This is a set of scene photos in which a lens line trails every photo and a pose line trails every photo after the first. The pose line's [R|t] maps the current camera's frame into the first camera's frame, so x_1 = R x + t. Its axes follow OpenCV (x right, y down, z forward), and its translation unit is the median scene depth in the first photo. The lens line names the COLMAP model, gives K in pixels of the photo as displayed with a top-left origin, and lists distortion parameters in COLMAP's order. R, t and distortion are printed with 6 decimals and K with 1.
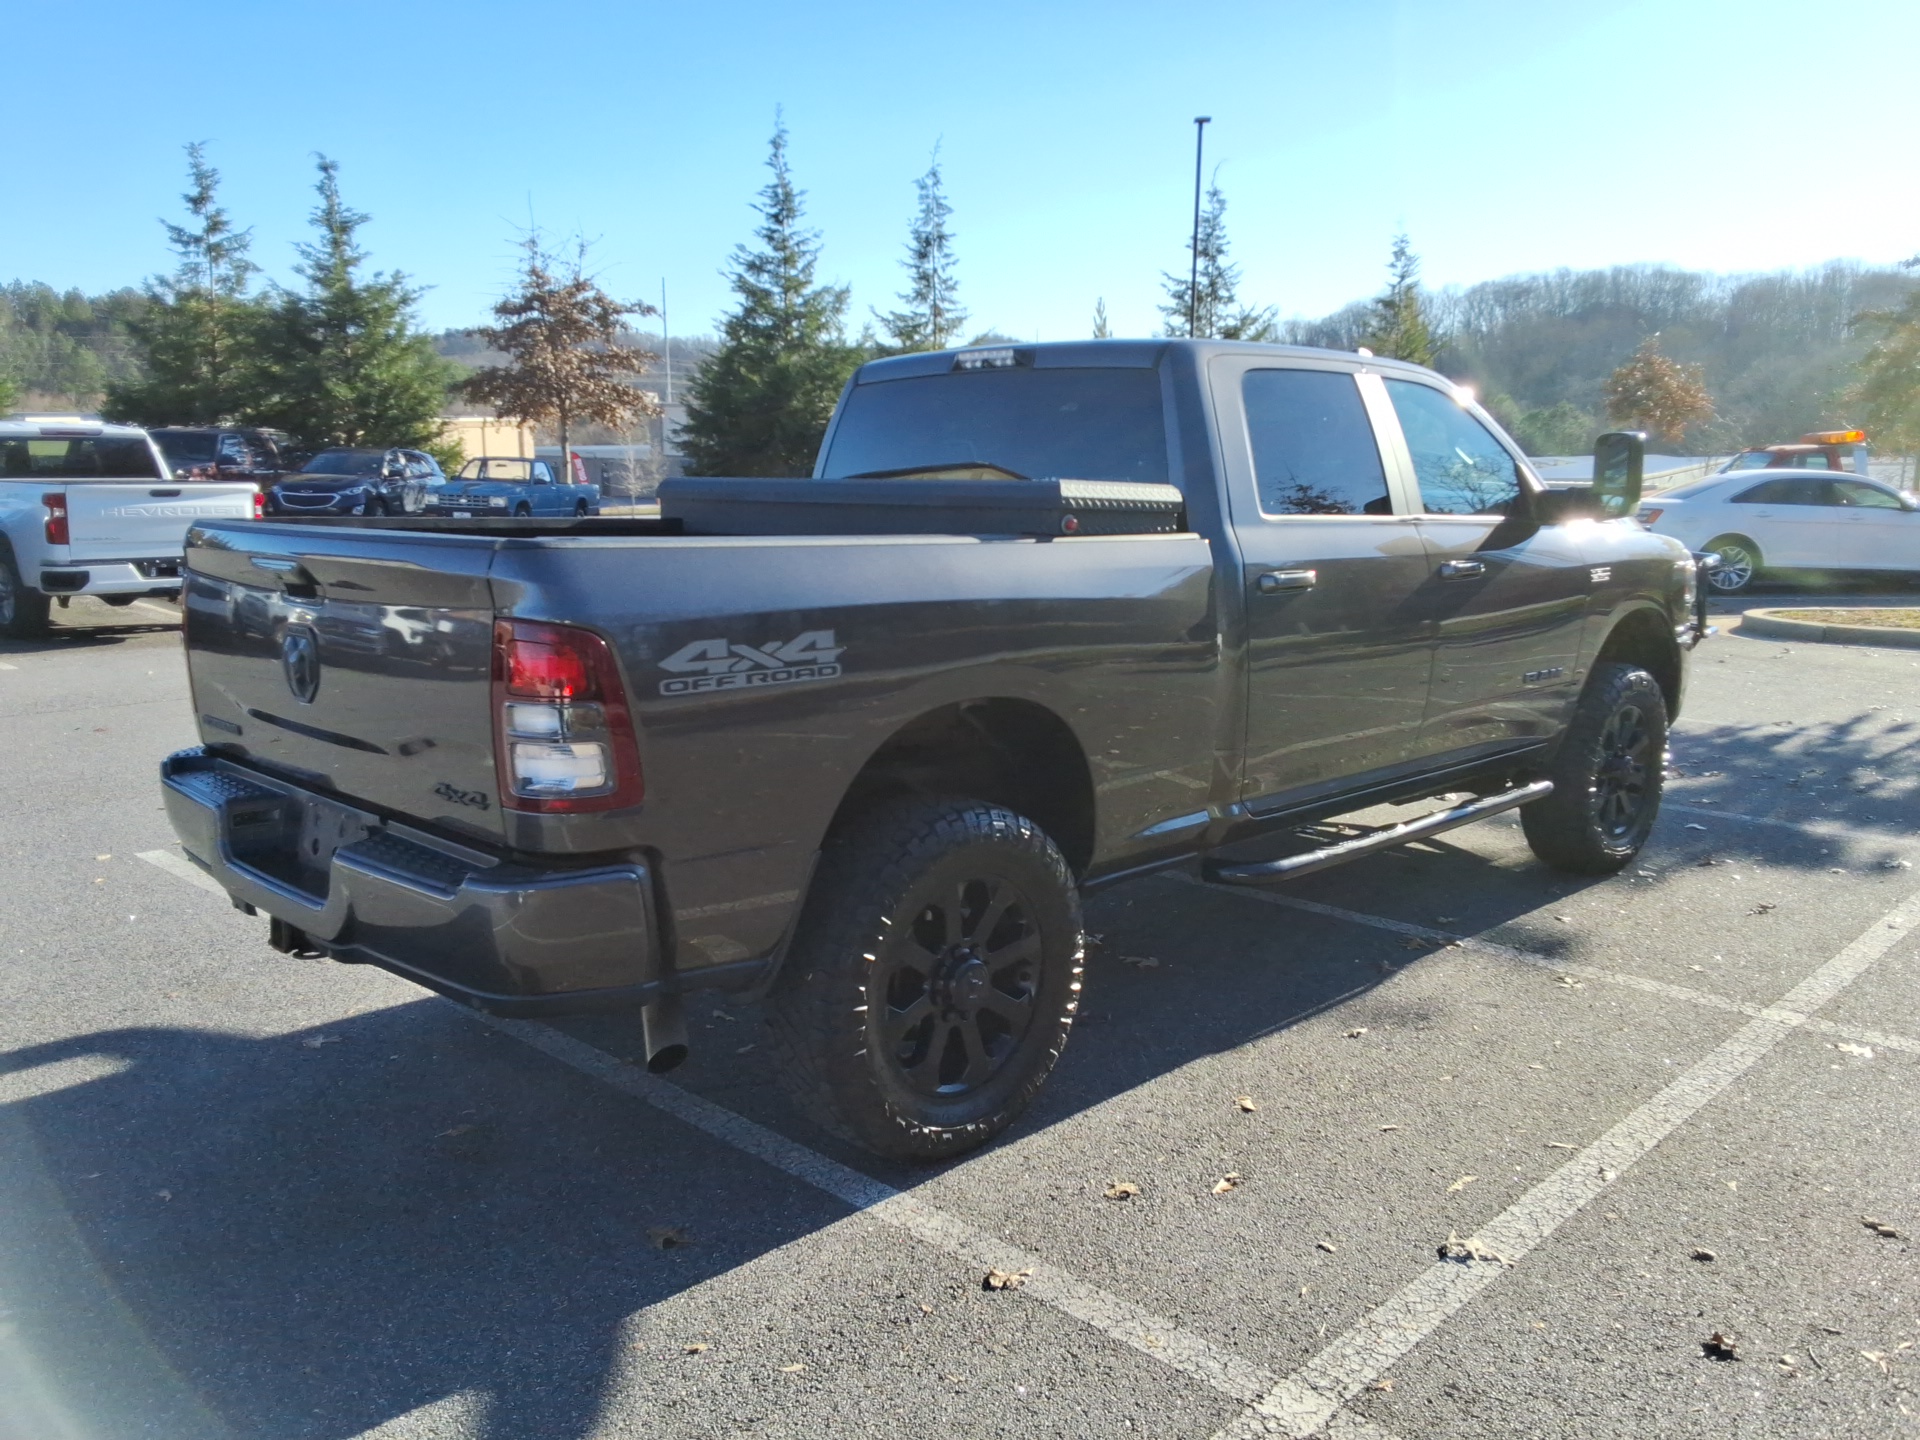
lens RADIAL K [[1523.0, 0, 972.8], [0, 1523.0, 720.6], [0, 0, 1]] dist [0.092207, -0.136652]
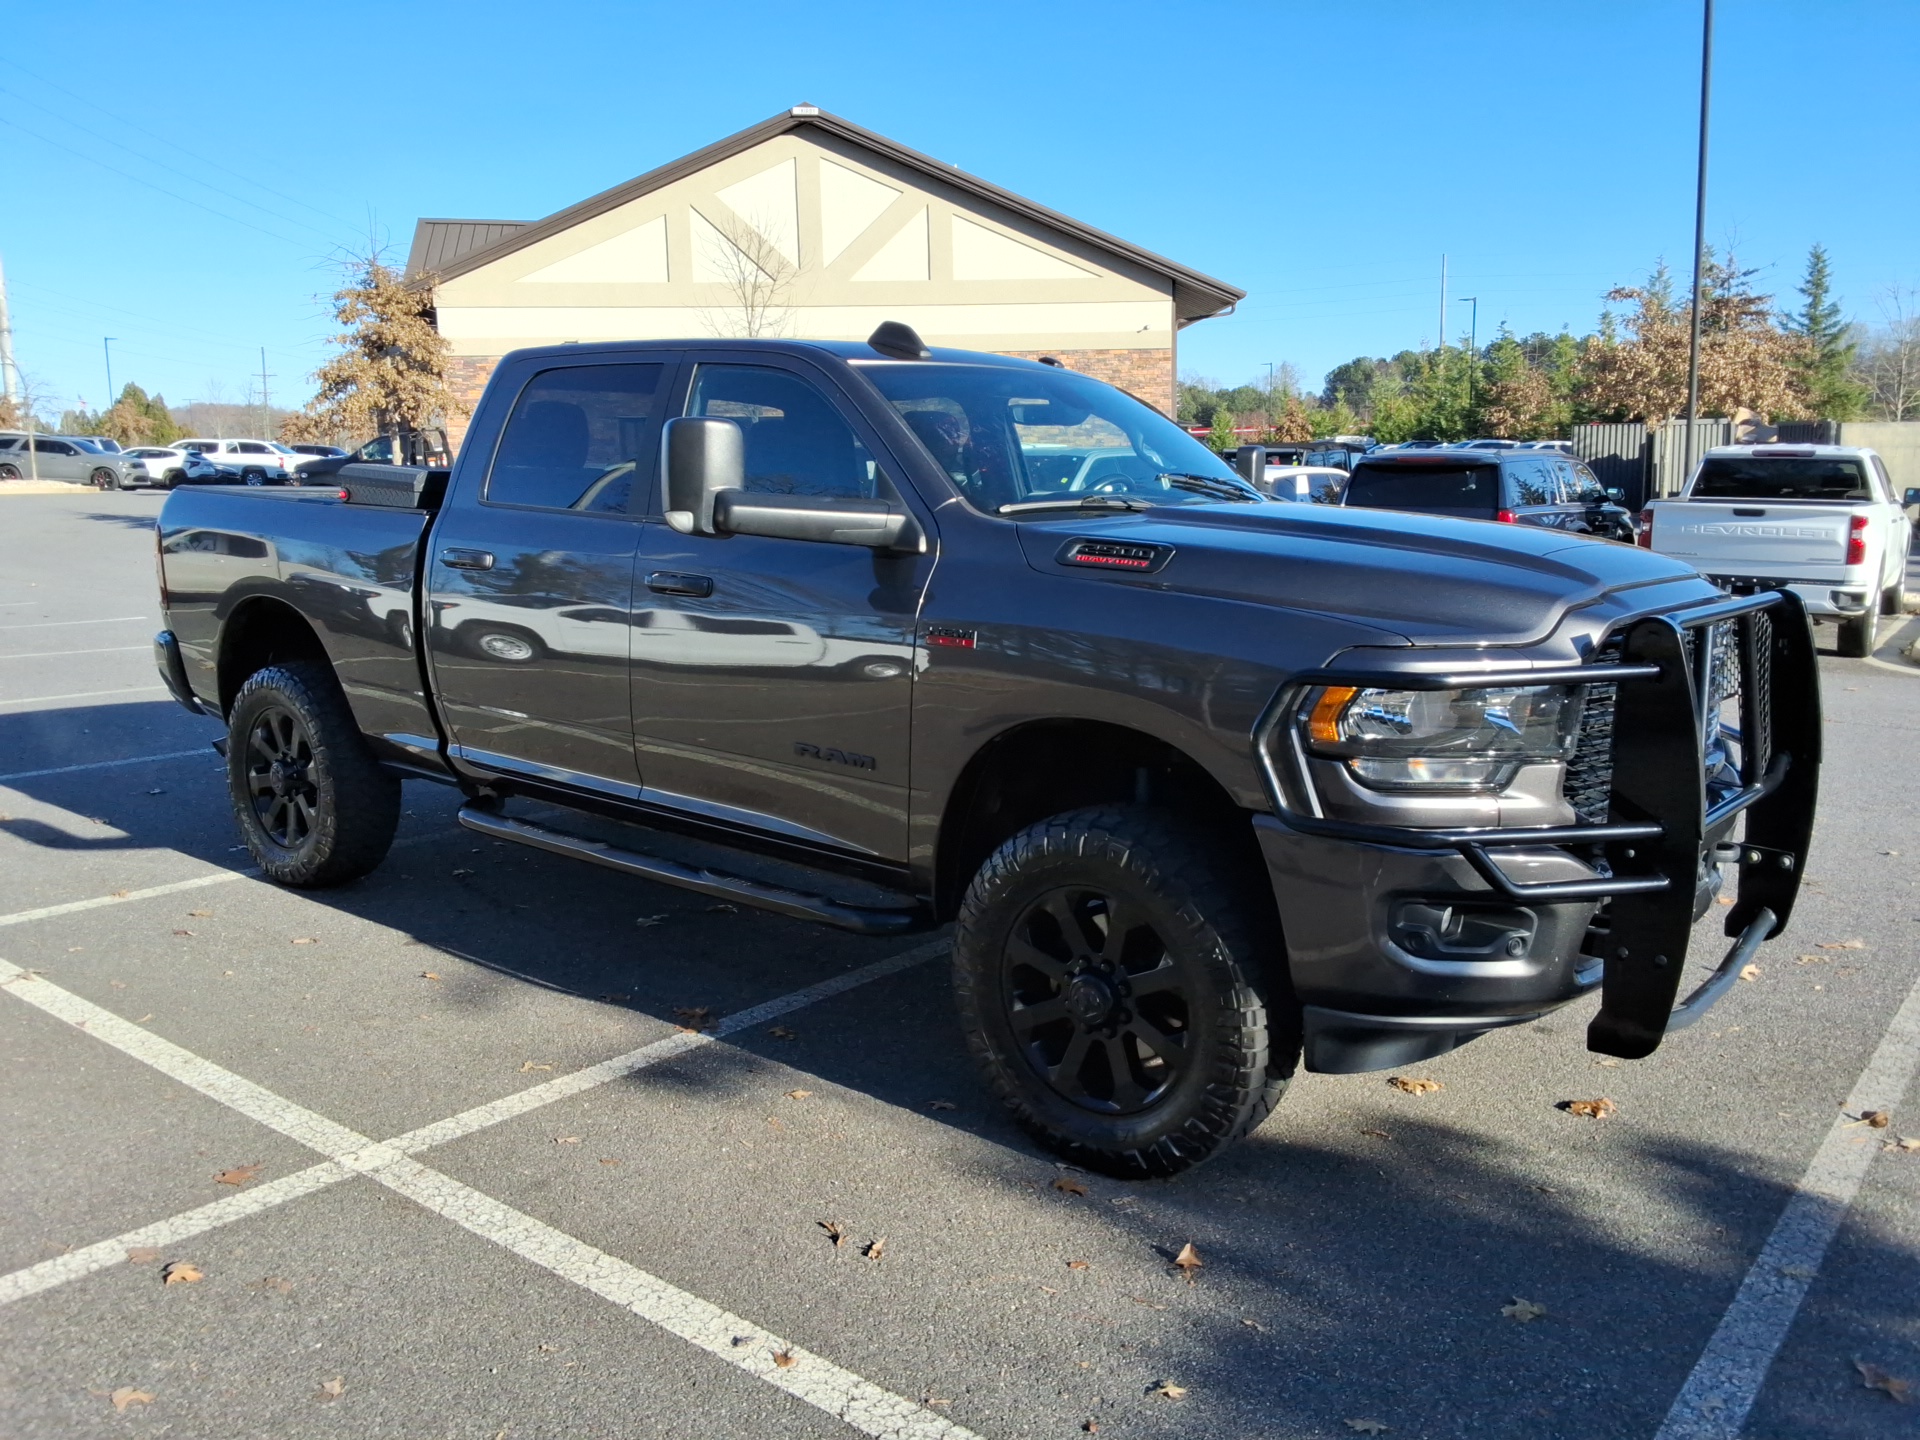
lens RADIAL K [[1523.0, 0, 972.8], [0, 1523.0, 720.6], [0, 0, 1]] dist [0.092207, -0.136652]
pose [[0.097821, 0.154135, -0.983196, 0.198411], [-0.175085, 0.975190, 0.135460, -0.028175], [0.979682, 0.158892, 0.122381, 0.180277]]
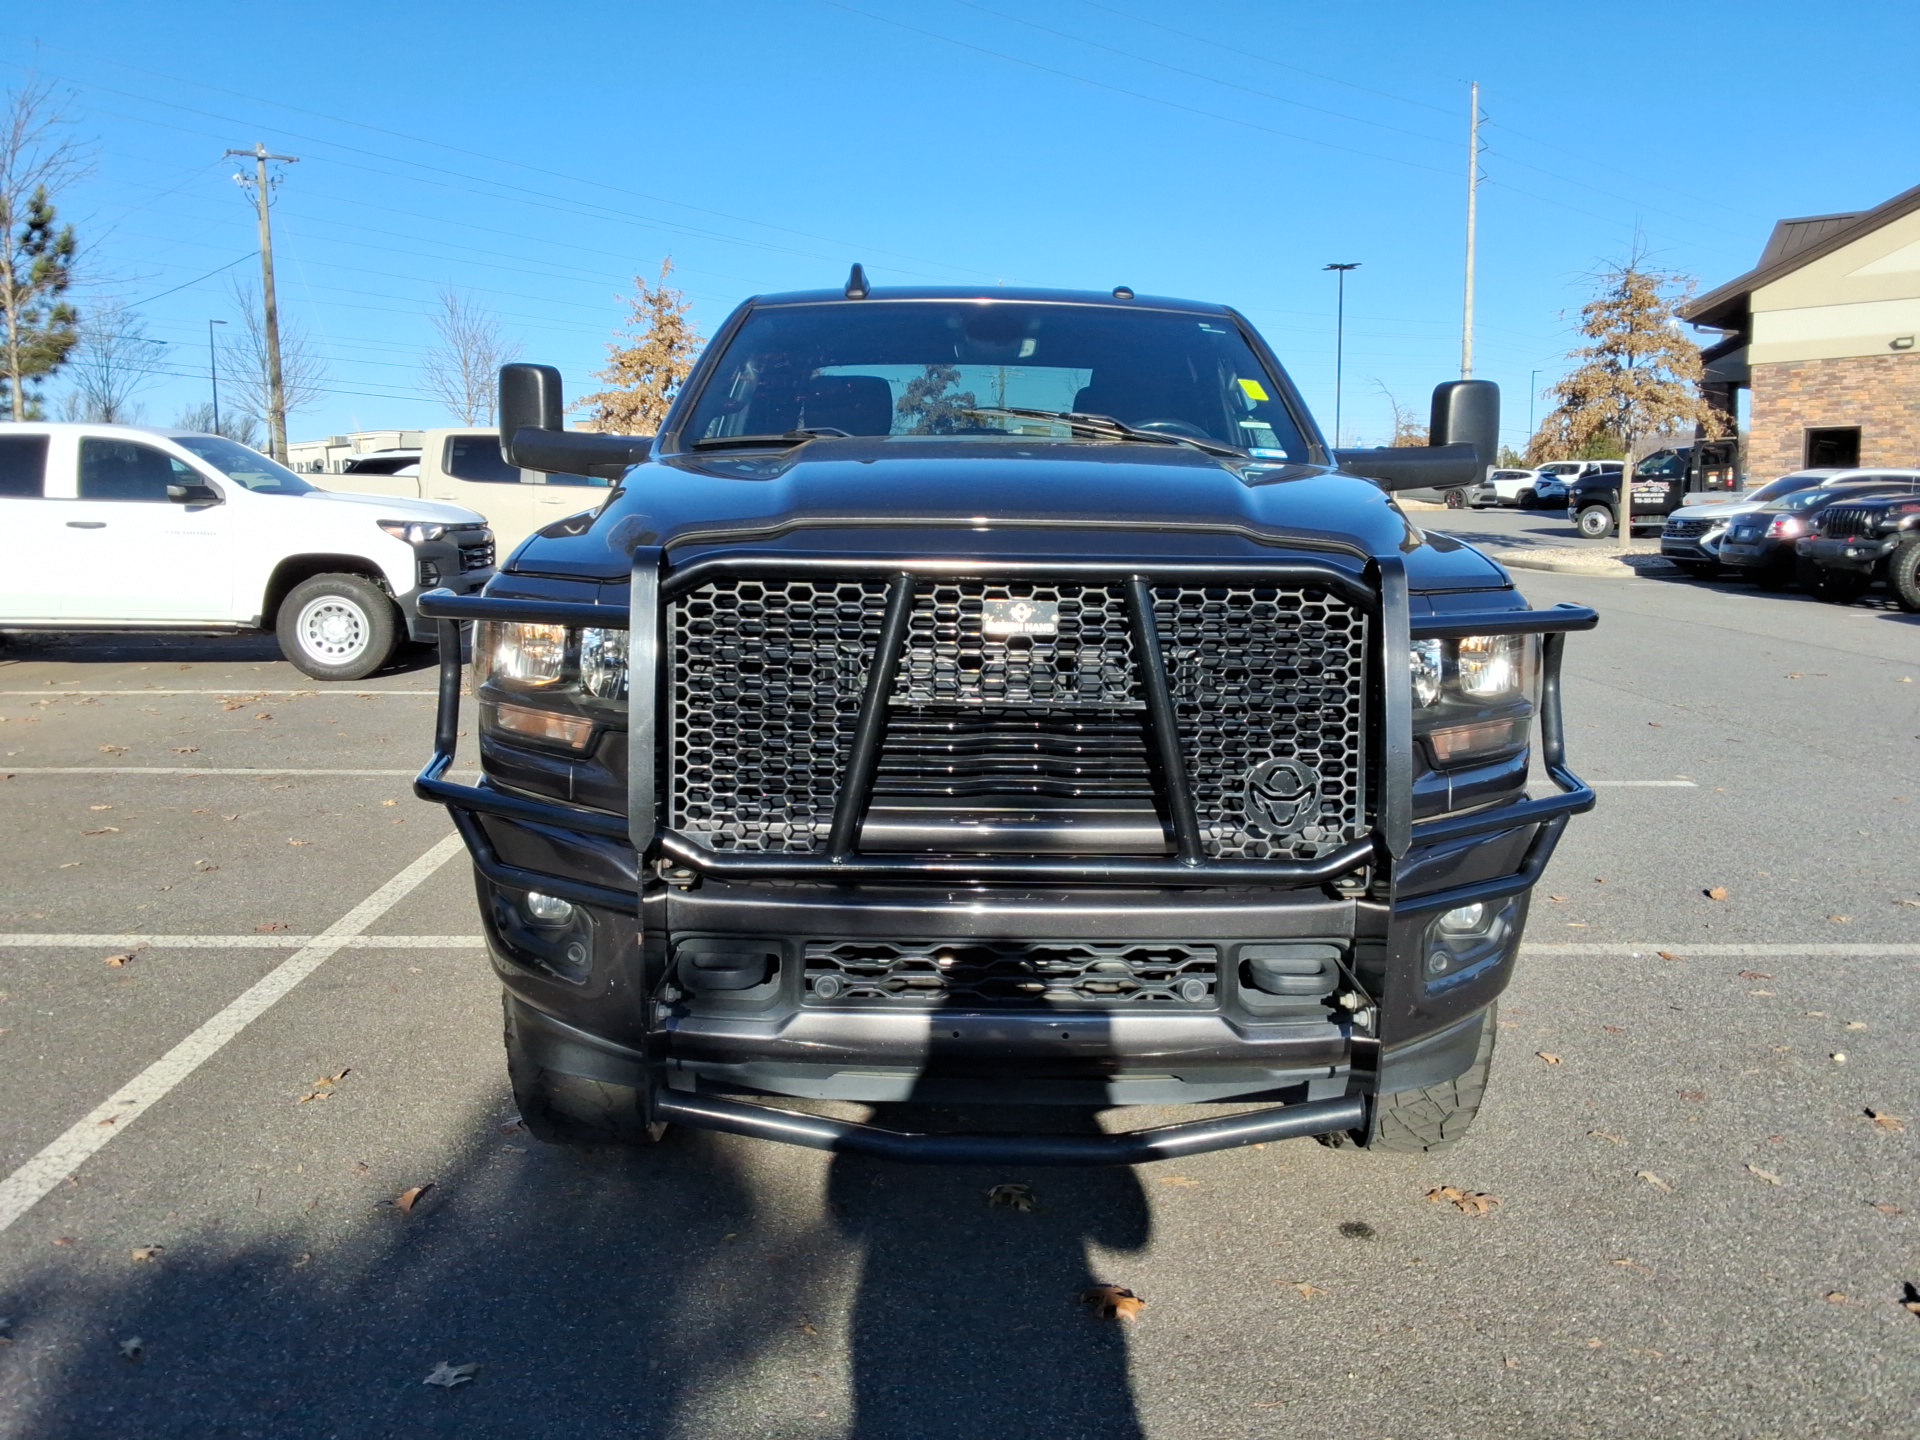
lens RADIAL K [[1523.0, 0, 972.8], [0, 1523.0, 720.6], [0, 0, 1]] dist [0.092207, -0.136652]
pose [[-0.701281, 0.095733, -0.706427, 0.144432], [-0.134305, 0.955455, 0.262808, -0.042819], [0.700119, 0.279179, -0.657185, 0.298621]]
